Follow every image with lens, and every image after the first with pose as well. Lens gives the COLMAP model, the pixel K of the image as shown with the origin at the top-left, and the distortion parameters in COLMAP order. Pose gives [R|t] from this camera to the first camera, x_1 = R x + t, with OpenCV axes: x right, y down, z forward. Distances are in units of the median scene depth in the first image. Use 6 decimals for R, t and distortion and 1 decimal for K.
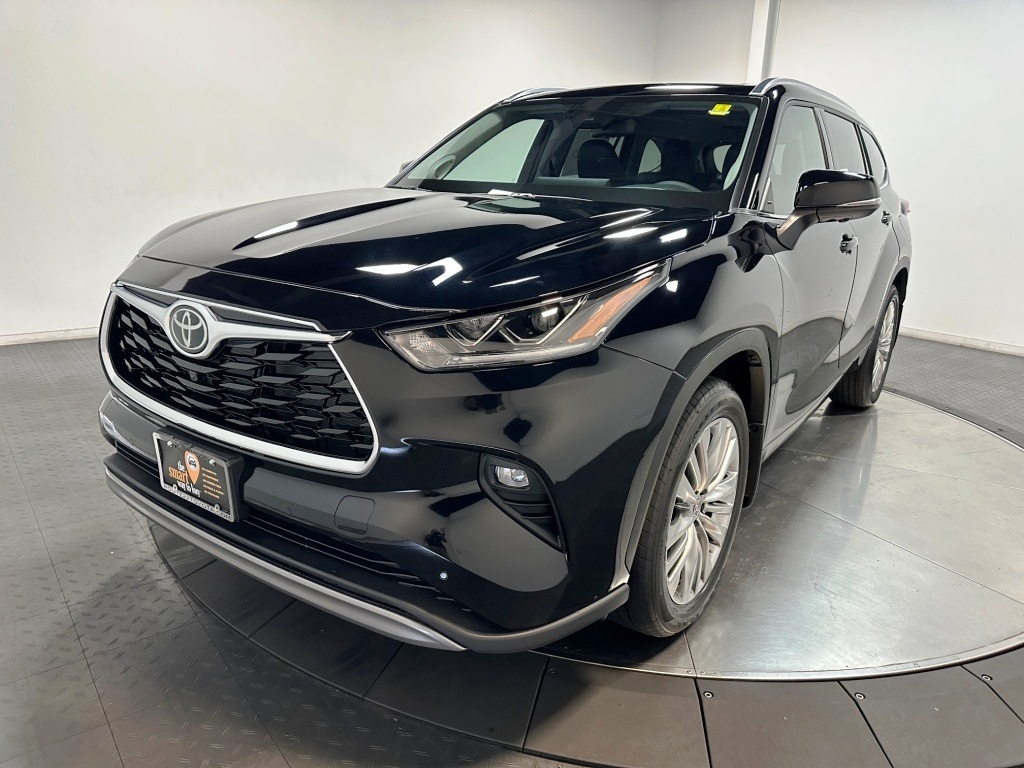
lens RADIAL K [[713.1, 0, 512.0], [0, 713.1, 384.0], [0, 0, 1]] dist [0.069484, -0.091985]
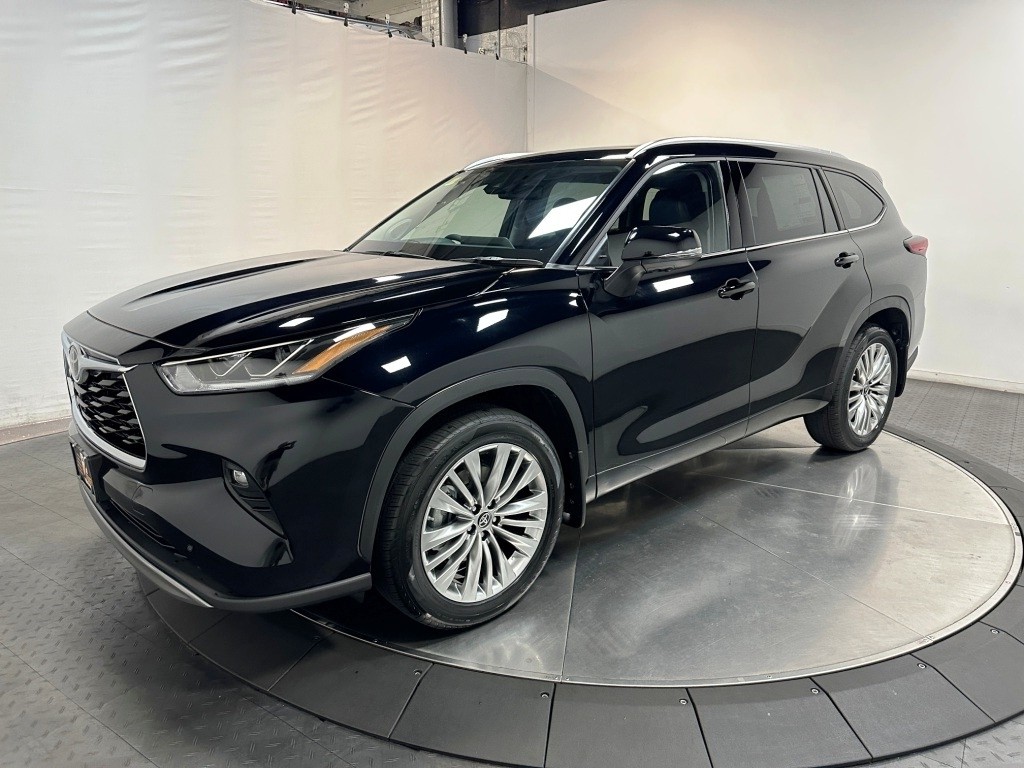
lens RADIAL K [[713.1, 0, 512.0], [0, 713.1, 384.0], [0, 0, 1]] dist [0.069484, -0.091985]
pose [[0.955709, 0.013966, -0.293980, 0.844405], [-0.031680, 0.997951, -0.055583, 0.018109], [0.292602, 0.062435, 0.954194, -0.119552]]
